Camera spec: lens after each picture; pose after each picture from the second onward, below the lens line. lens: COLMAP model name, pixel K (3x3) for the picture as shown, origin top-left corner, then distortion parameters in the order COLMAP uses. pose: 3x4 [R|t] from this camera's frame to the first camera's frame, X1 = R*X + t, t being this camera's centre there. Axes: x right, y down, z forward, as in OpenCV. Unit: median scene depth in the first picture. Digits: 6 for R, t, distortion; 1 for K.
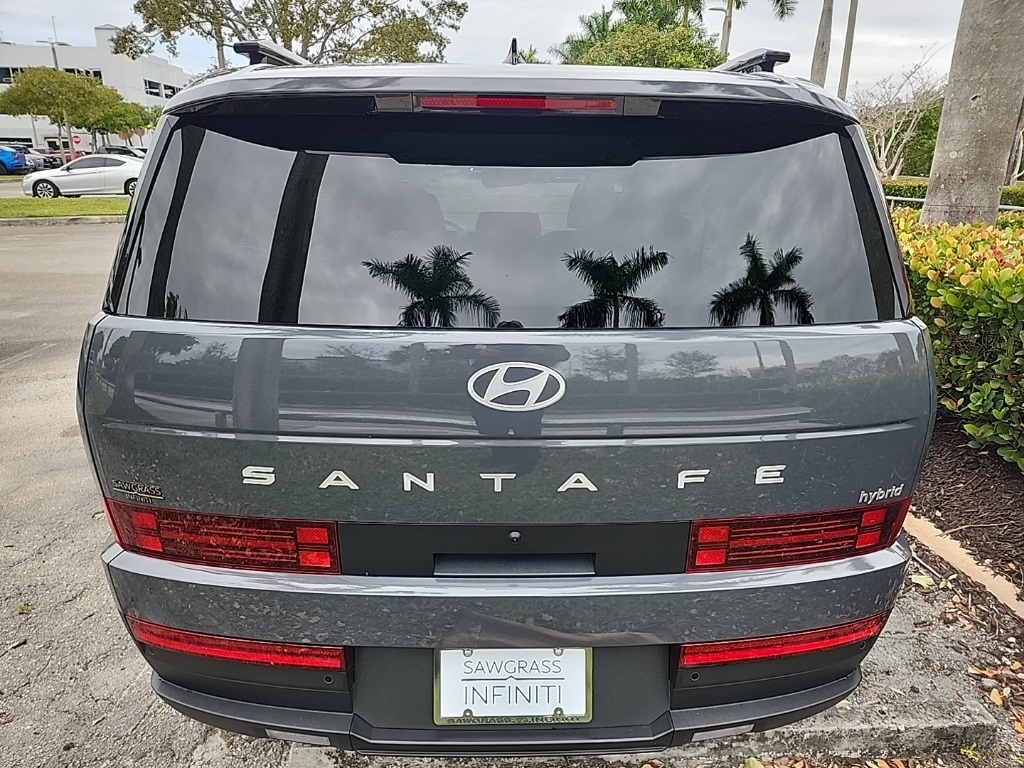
lens RADIAL K [[690.5, 0, 513.8], [0, 690.5, 366.9], [0, 0, 1]] dist [0.077462, -0.064189]
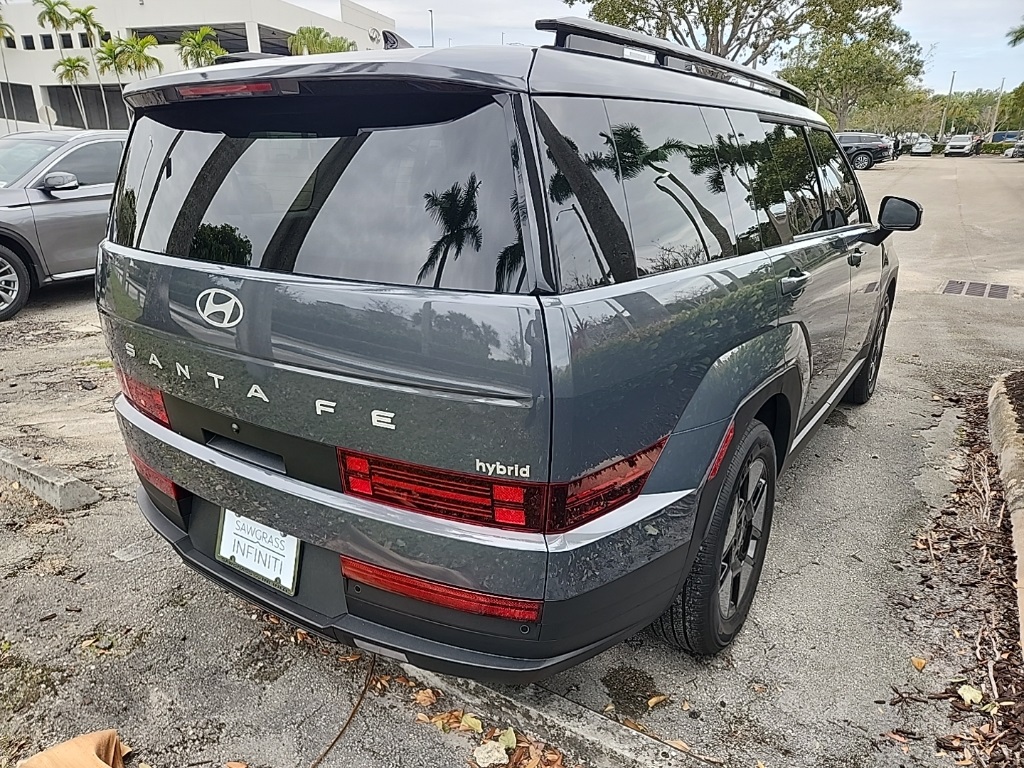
lens RADIAL K [[689.1, 0, 512.0], [0, 689.1, 384.0], [0, 0, 1]] dist [0.076461, -0.061037]
pose [[0.813284, 0.172161, -0.555815, 1.053301], [-0.157491, 0.984702, 0.074562, -0.013525], [0.560149, 0.026896, 0.827955, 0.192210]]
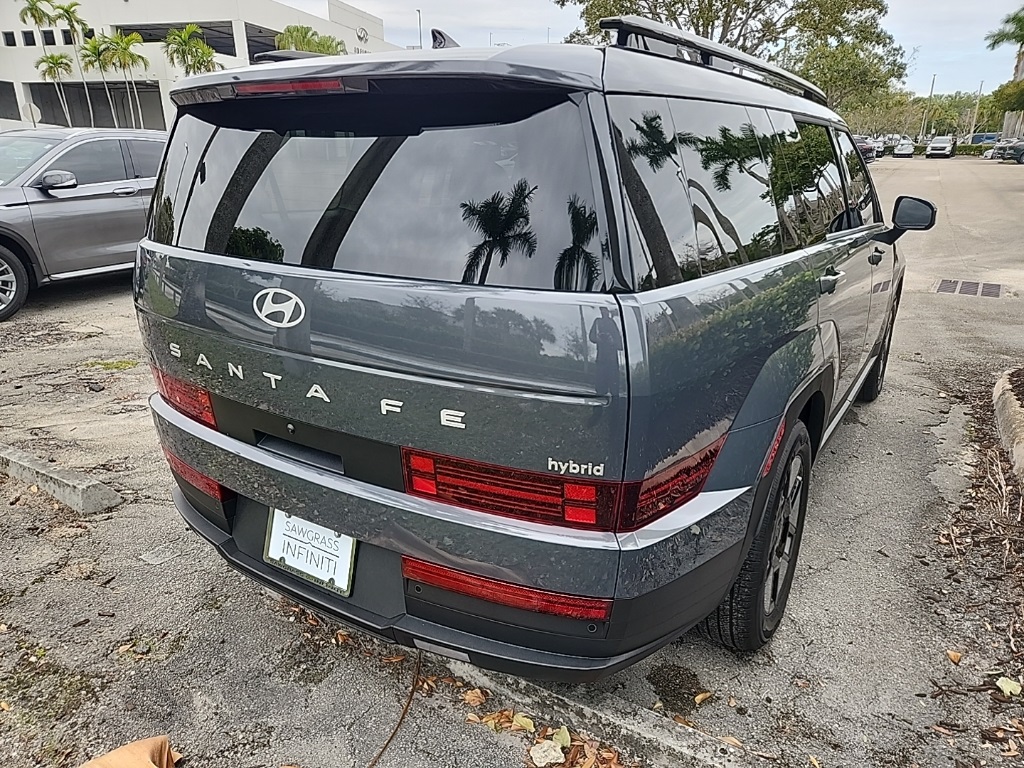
lens RADIAL K [[687.2, 0, 516.0], [0, 687.2, 382.4], [0, 0, 1]] dist [0.079611, -0.061010]
pose [[0.827999, 0.167032, -0.535275, 0.952036], [-0.154290, 0.985621, 0.068895, 0.006937], [0.539085, 0.025543, 0.841864, 0.126941]]
